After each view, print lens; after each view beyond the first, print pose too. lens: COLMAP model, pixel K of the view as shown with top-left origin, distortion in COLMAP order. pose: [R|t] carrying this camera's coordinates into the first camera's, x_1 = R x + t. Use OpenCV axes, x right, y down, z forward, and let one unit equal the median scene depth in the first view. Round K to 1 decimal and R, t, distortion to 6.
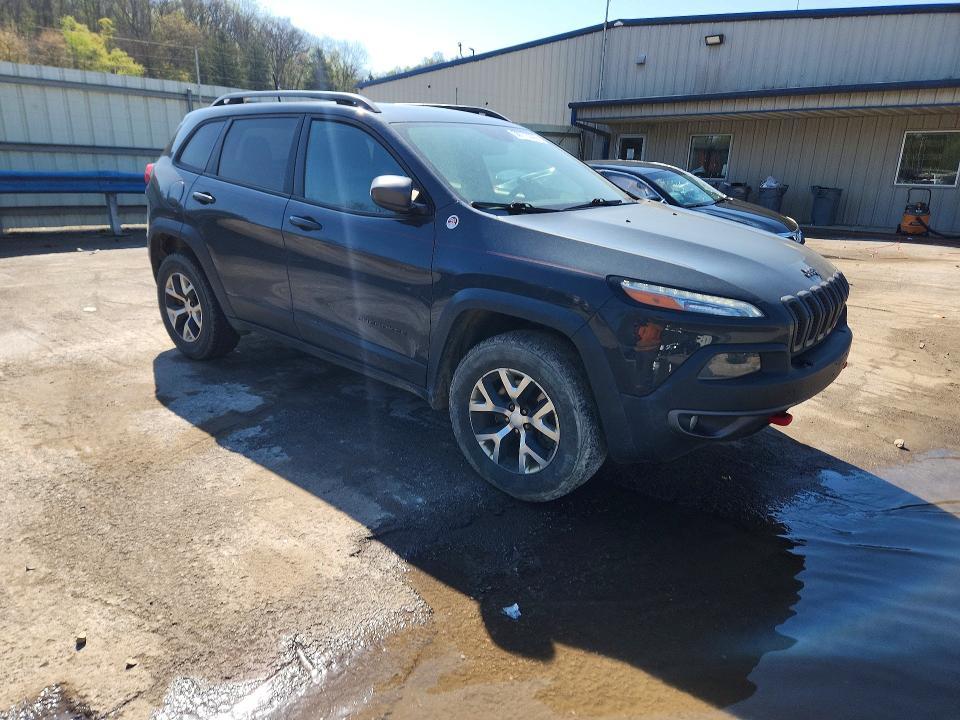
lens RADIAL K [[637.1, 0, 445.1], [0, 637.1, 357.2], [0, 0, 1]] dist [-0.005919, -0.001876]
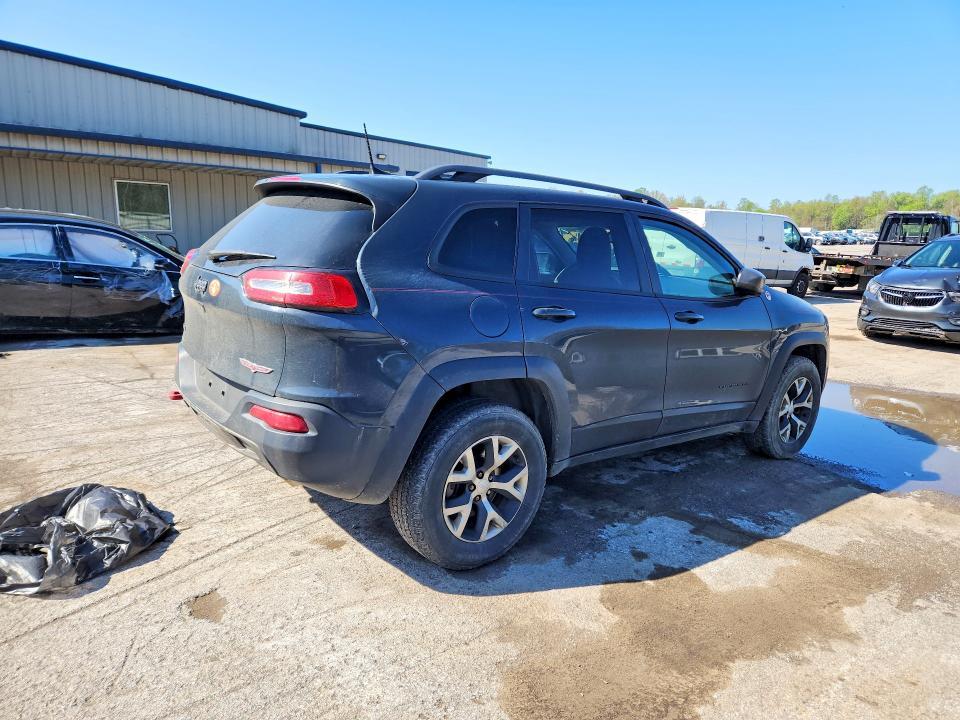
lens RADIAL K [[645.3, 0, 495.3], [0, 645.3, 355.9], [0, 0, 1]] dist [0.043614, -0.036208]
pose [[0.187166, -0.205040, 0.960691, -1.163580], [0.258631, 0.953755, 0.153172, -0.351806], [-0.947670, 0.219796, 0.231540, 0.942782]]
